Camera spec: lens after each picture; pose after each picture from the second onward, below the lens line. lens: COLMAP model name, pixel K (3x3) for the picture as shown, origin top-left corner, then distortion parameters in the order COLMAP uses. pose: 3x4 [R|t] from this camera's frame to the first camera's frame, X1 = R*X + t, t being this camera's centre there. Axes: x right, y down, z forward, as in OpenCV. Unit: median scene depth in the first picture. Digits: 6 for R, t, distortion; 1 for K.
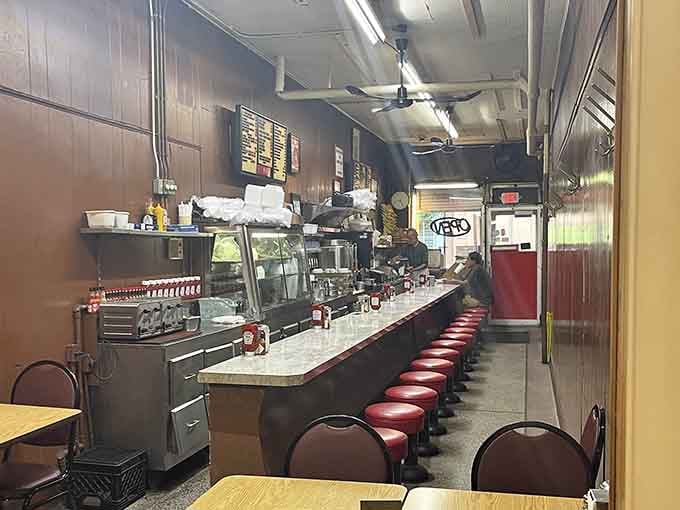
lens RADIAL K [[837.3, 0, 340.0], [0, 837.3, 255.0], [0, 0, 1]] dist [0.002379, 0.004174]
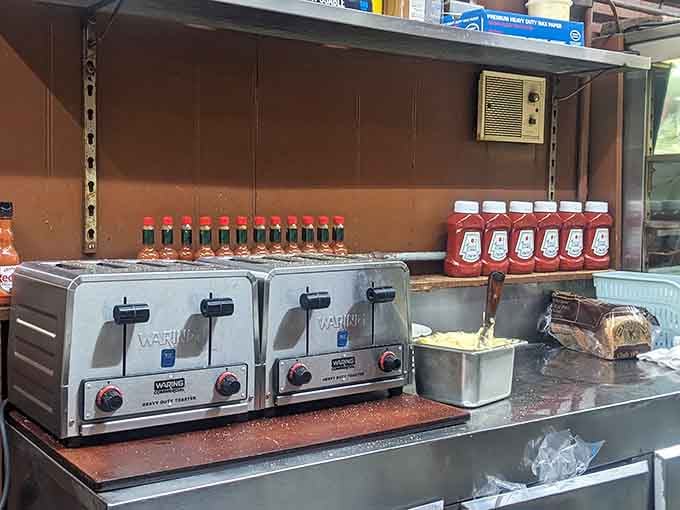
lens RADIAL K [[837.3, 0, 340.0], [0, 837.3, 255.0], [0, 0, 1]] dist [0.002379, 0.004174]
pose [[0.753918, 0.054146, -0.654733, -0.036239], [-0.023716, 0.998191, 0.055240, 0.030814], [0.656540, -0.026119, 0.753839, 0.704983]]
